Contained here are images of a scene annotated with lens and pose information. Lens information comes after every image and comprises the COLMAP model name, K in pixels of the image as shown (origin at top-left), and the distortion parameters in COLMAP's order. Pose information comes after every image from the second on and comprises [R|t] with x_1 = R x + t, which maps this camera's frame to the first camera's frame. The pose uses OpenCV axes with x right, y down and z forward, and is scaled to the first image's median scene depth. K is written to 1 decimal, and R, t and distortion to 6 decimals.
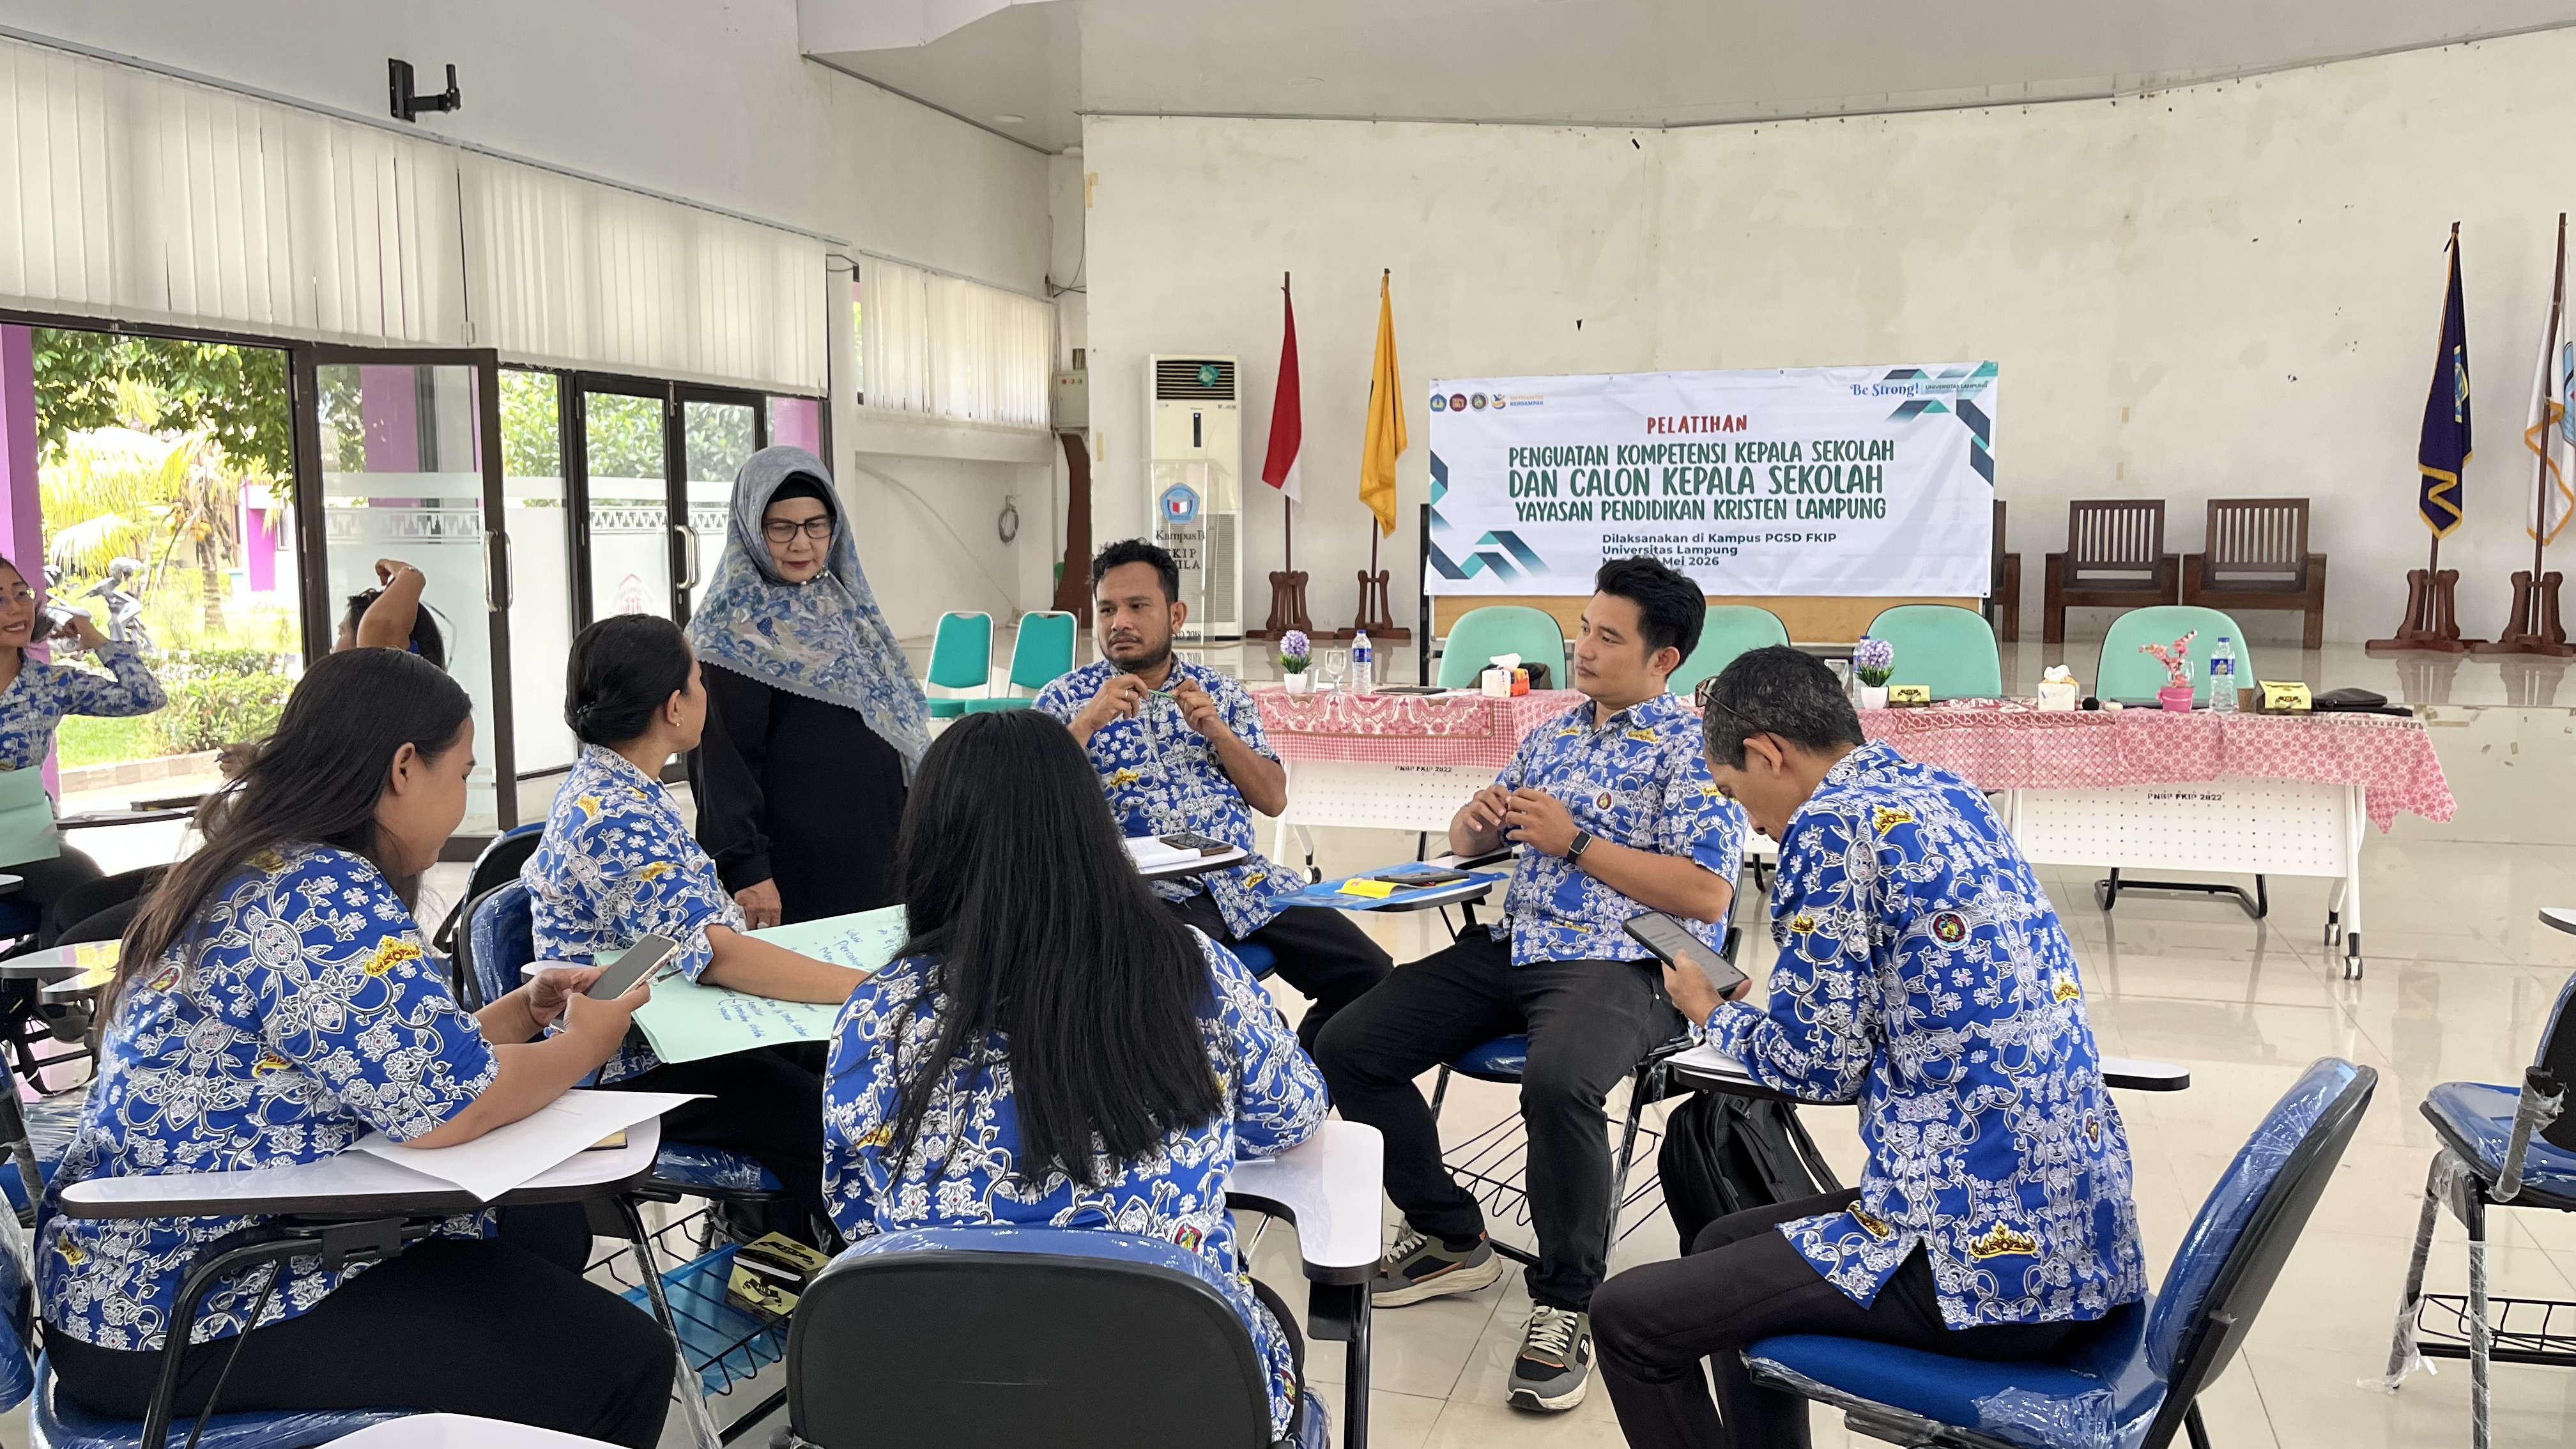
lens RADIAL K [[1991.9, 0, 1261.1], [0, 1991.9, 719.1], [0, 0, 1]] dist [0.078989, -0.123806]
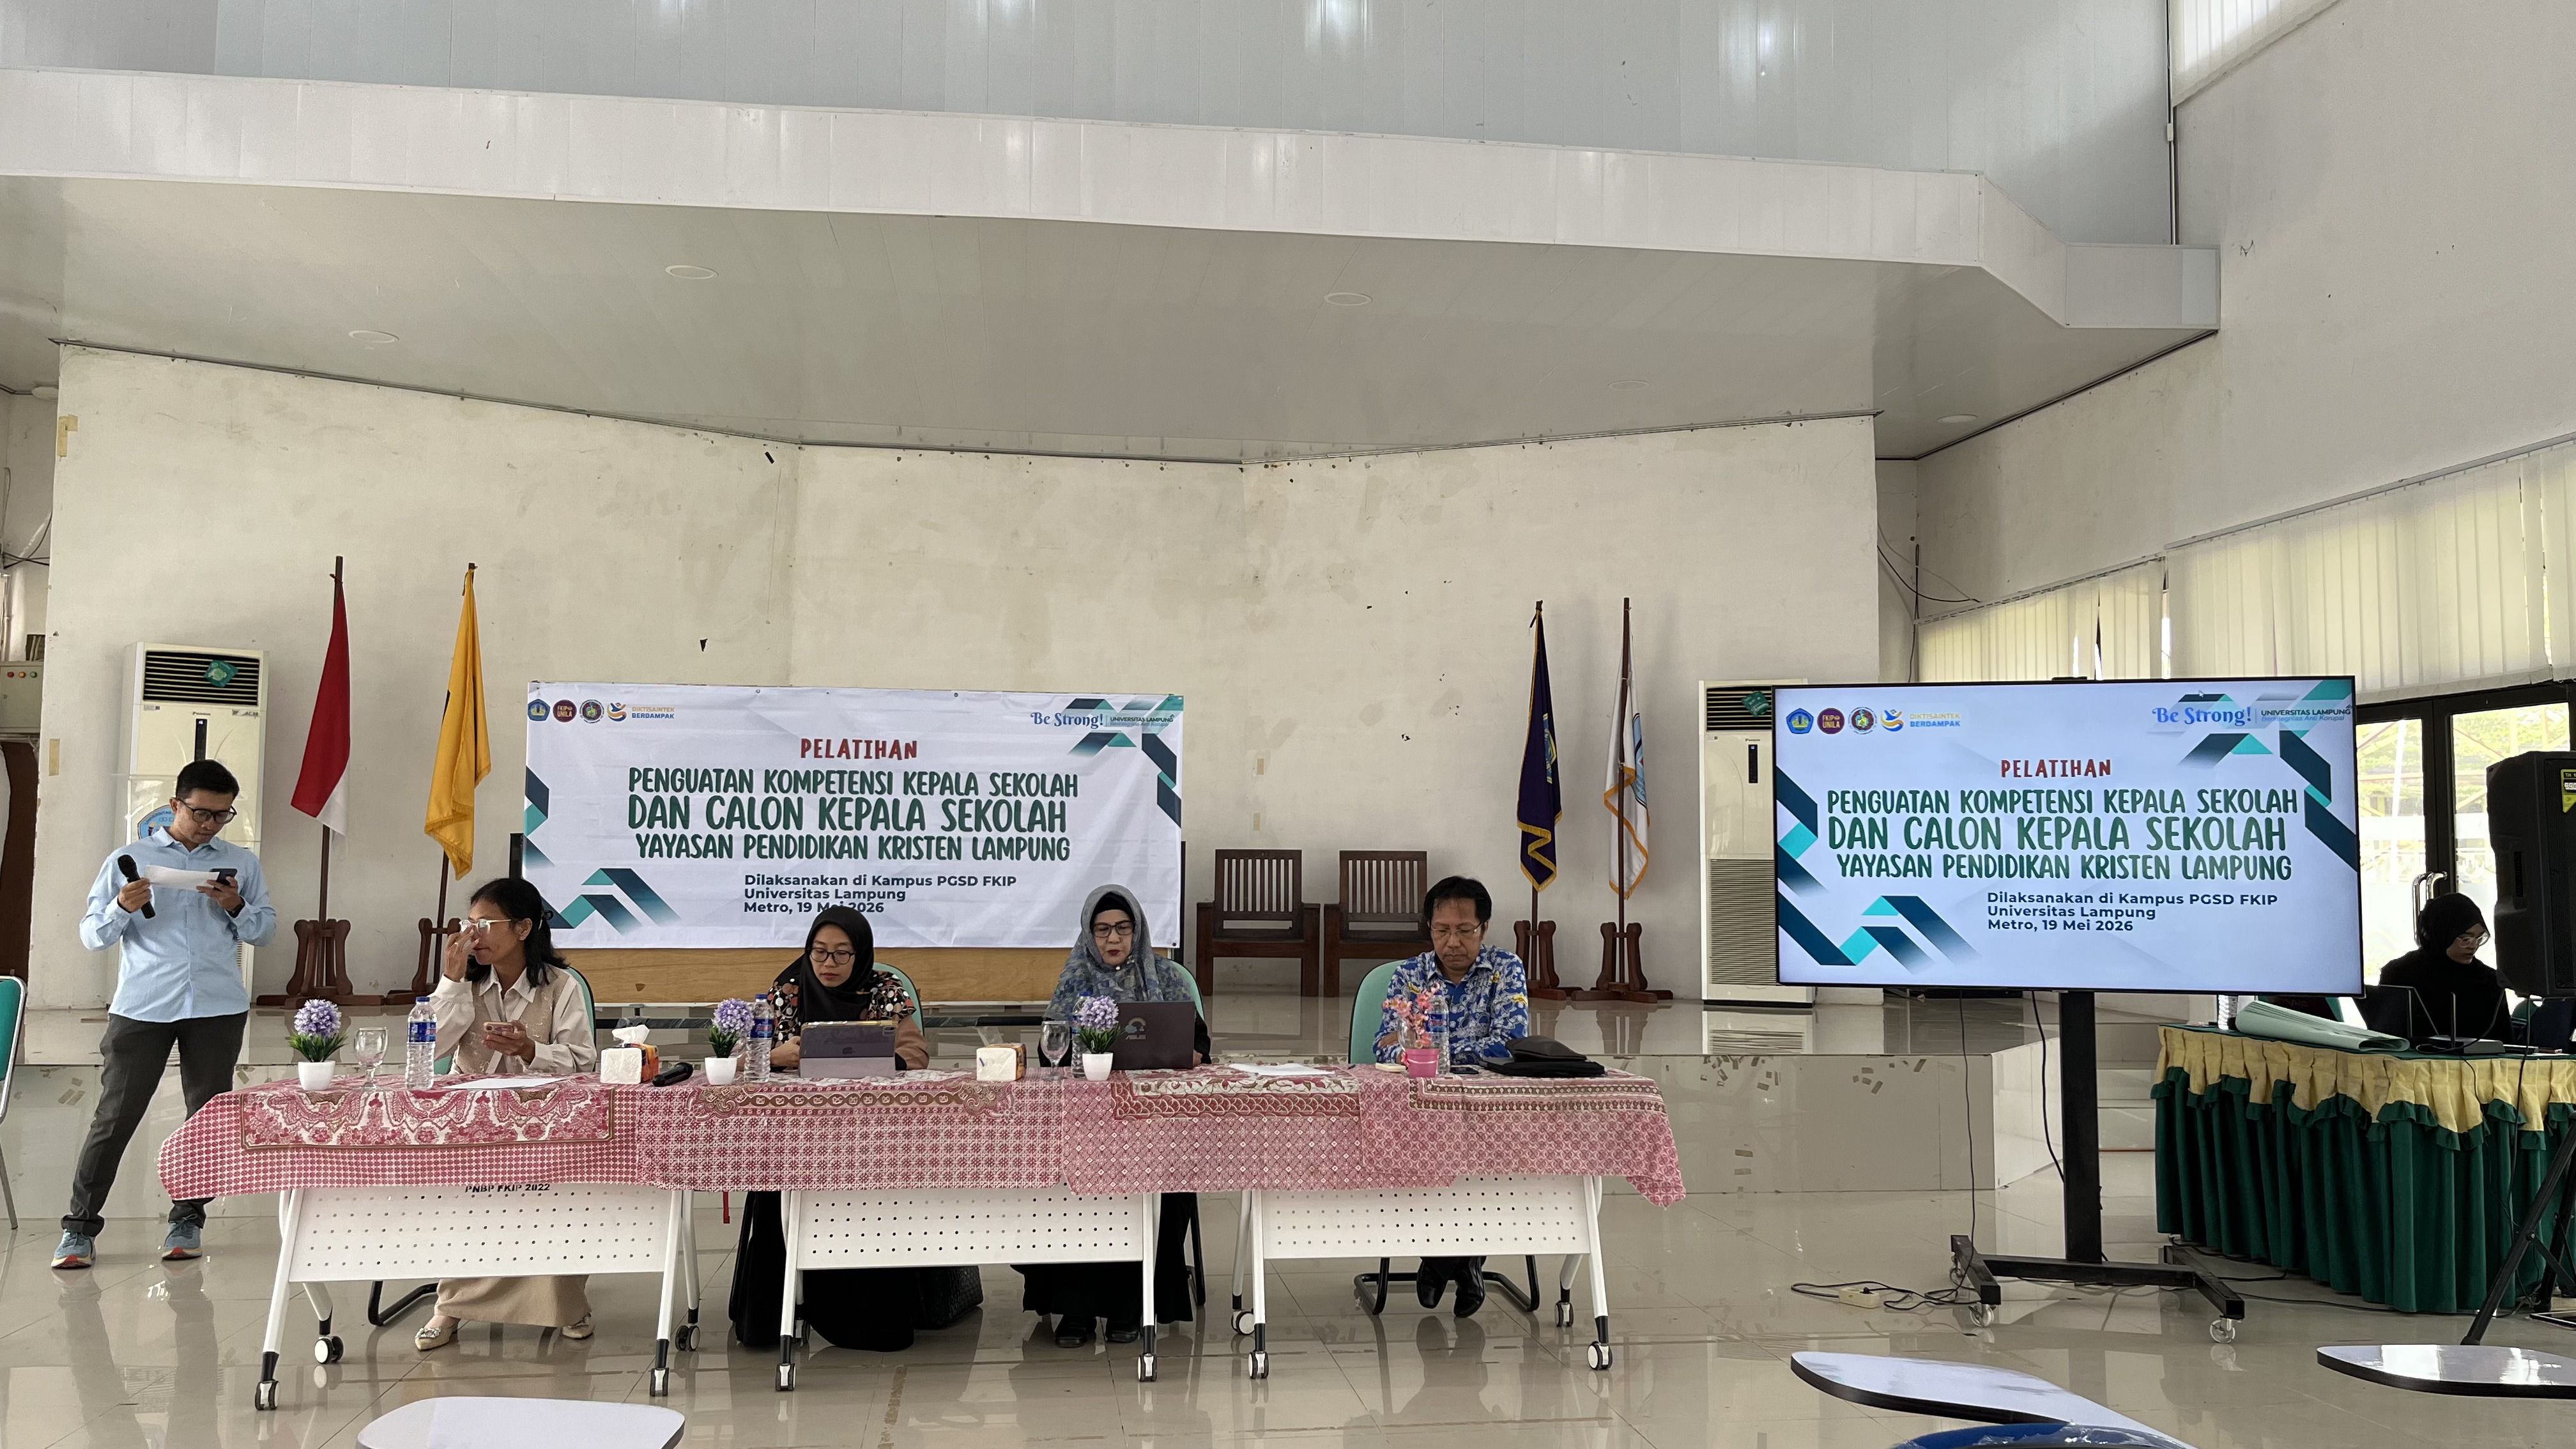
lens RADIAL K [[1992.8, 0, 1311.0], [0, 1992.8, 713.3], [0, 0, 1]] dist [0.082023, -0.114637]
pose [[0.893491, 0.048996, 0.446400, 0.004236], [0.030880, 0.984974, -0.169918, -0.008306], [-0.448018, 0.165605, 0.878553, 0.133575]]
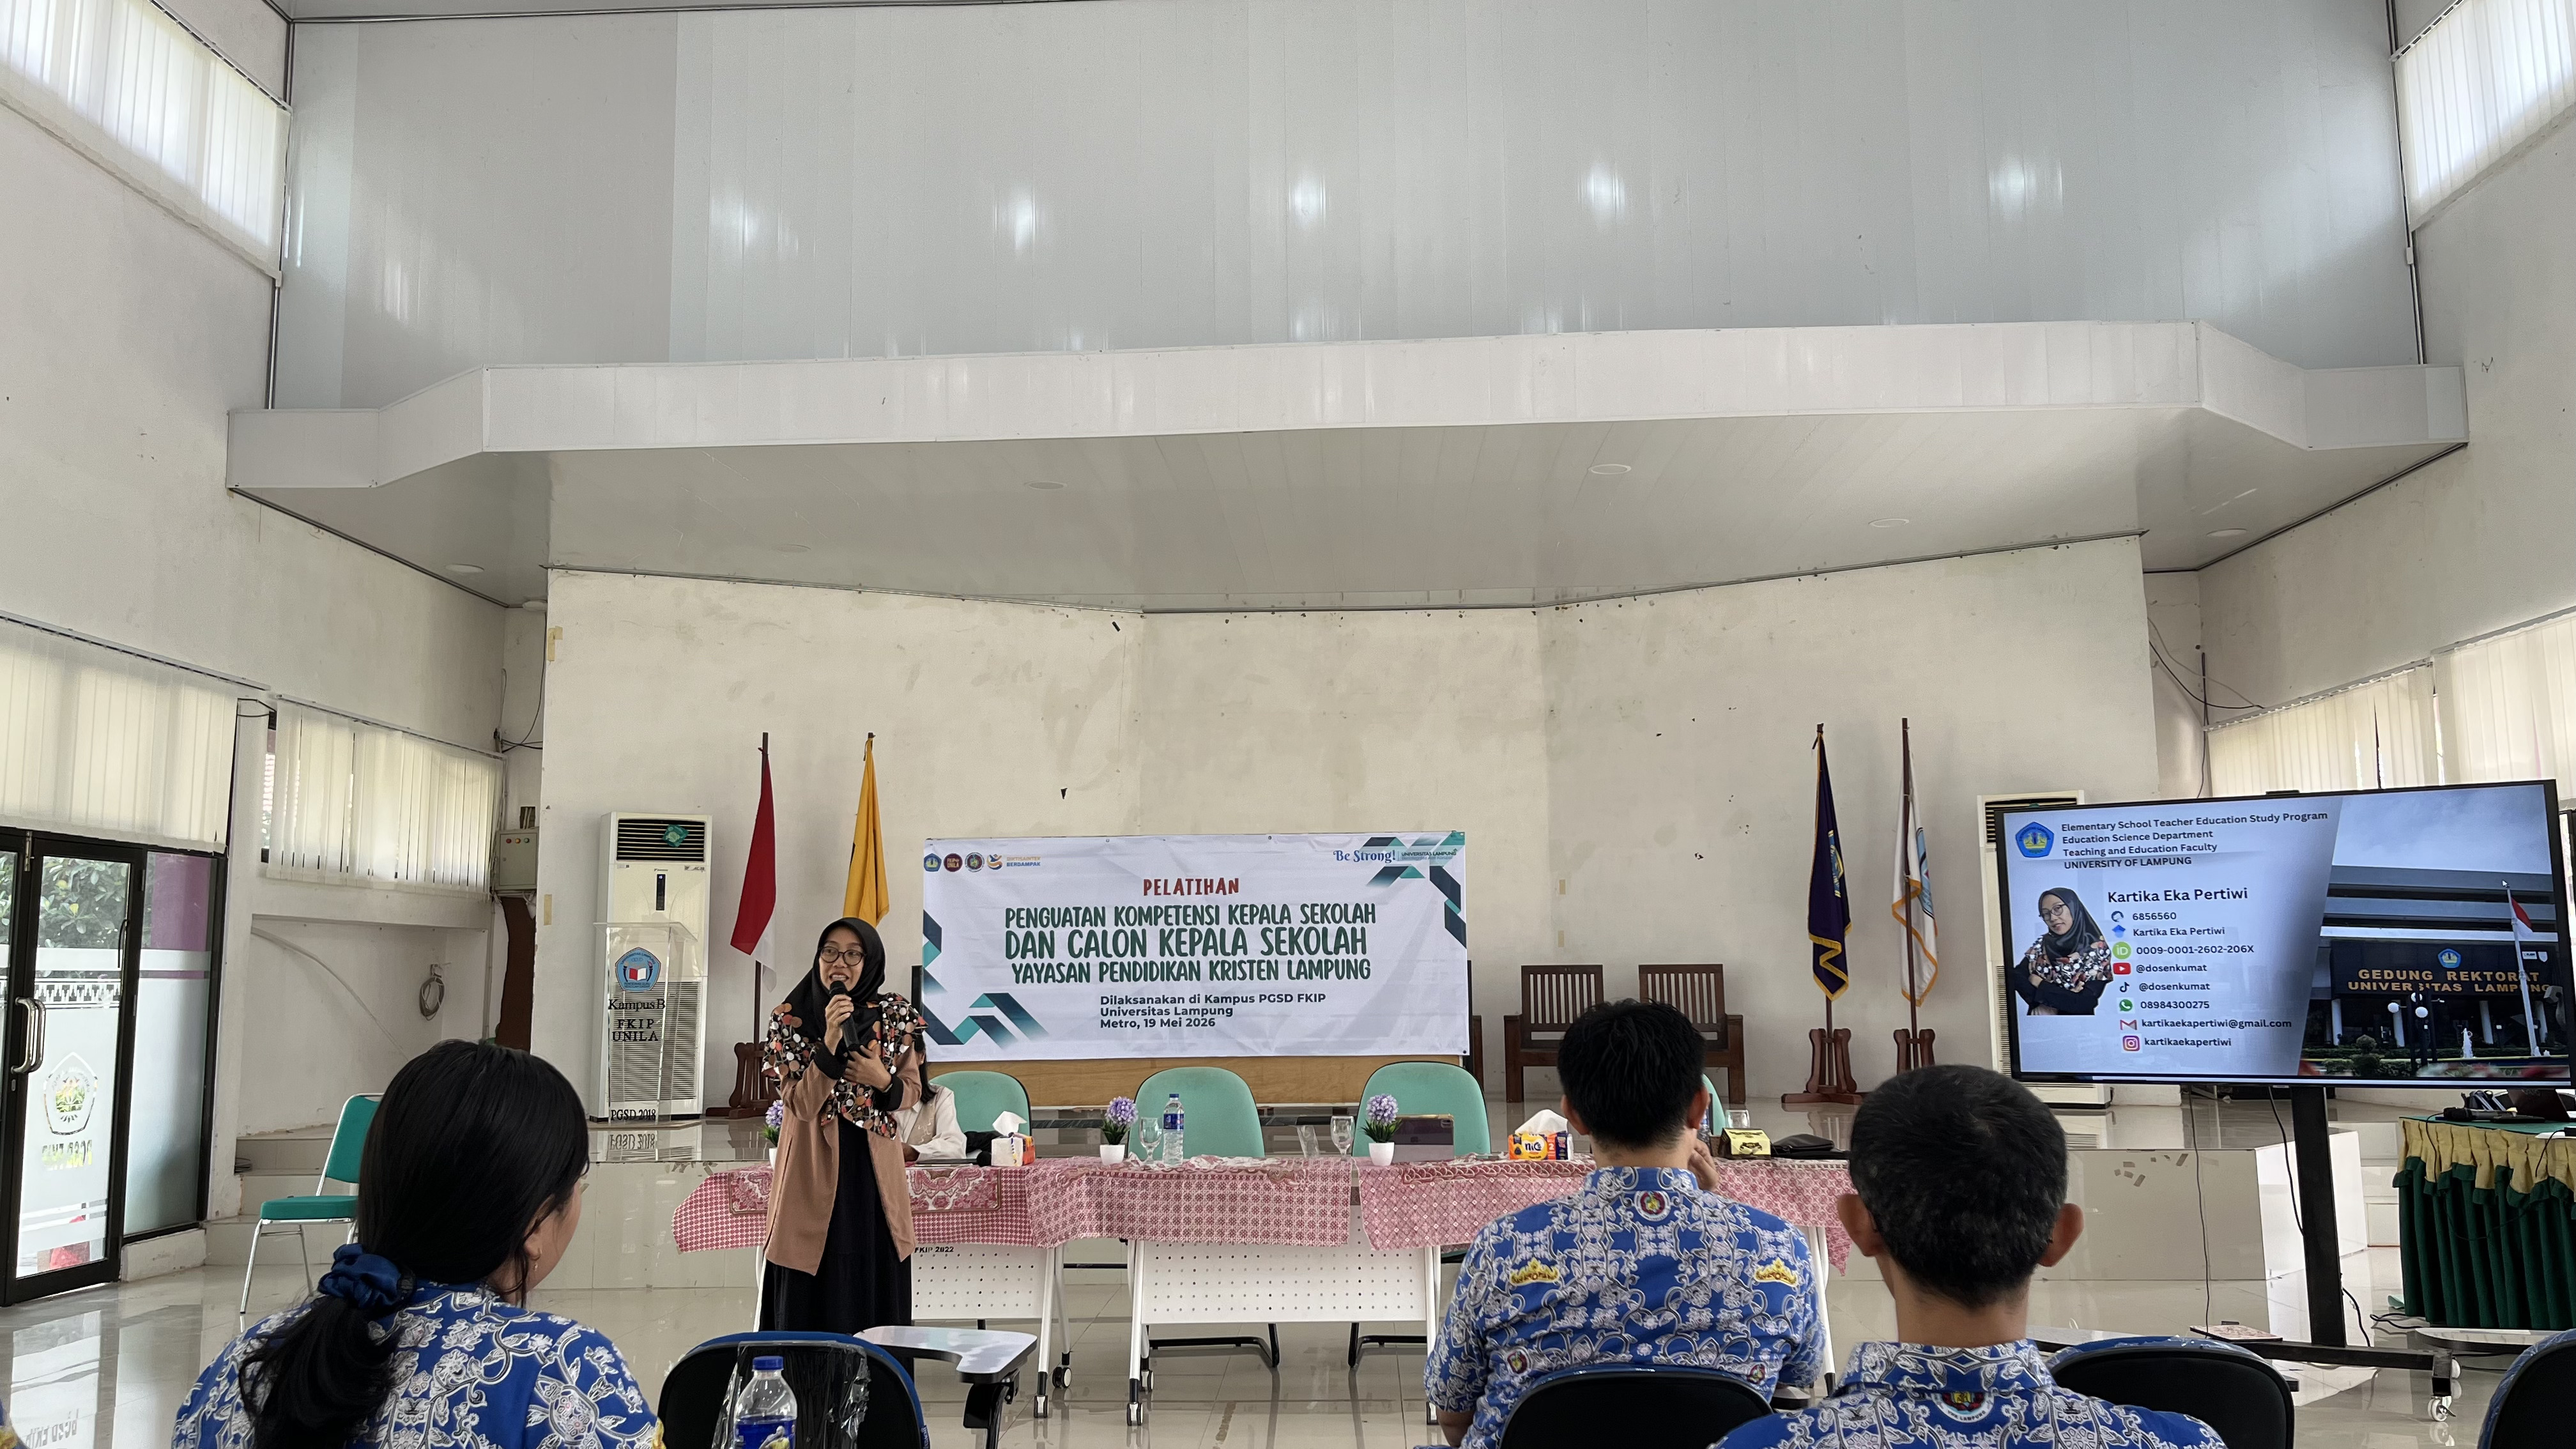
lens RADIAL K [[1992.8, 0, 1311.0], [0, 1992.8, 713.3], [0, 0, 1]] dist [0.082023, -0.114637]
pose [[0.958382, 0.034622, 0.283382, -0.013210], [0.033364, 0.972234, -0.231618, 0.003715], [-0.283533, 0.231434, 0.930617, 0.015633]]
